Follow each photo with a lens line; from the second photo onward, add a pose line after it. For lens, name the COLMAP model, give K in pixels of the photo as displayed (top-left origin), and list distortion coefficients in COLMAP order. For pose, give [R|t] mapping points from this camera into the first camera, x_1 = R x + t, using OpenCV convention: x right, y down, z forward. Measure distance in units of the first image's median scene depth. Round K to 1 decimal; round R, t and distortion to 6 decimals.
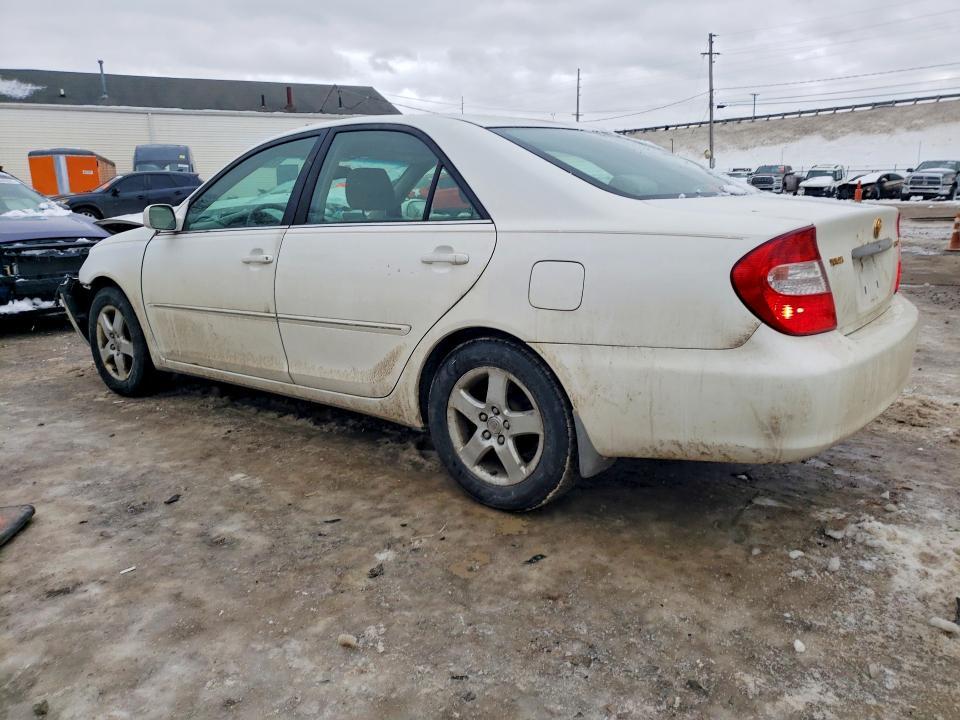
lens RADIAL K [[740.1, 0, 483.3], [0, 740.1, 361.2], [0, 0, 1]] dist [0.008093, 0.009821]
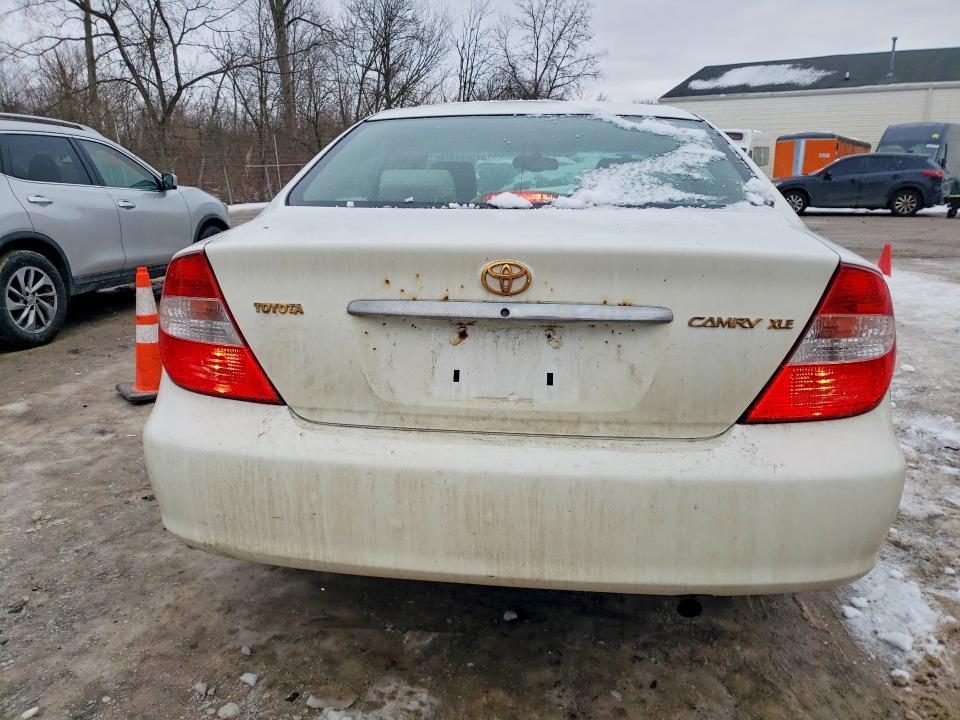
lens RADIAL K [[740.1, 0, 483.3], [0, 740.1, 361.2], [0, 0, 1]] dist [0.008093, 0.009821]
pose [[0.525662, 0.220263, -0.821683, 0.121543], [-0.199861, 0.970839, 0.132387, -0.022842], [0.826882, 0.094632, 0.554356, 0.081954]]
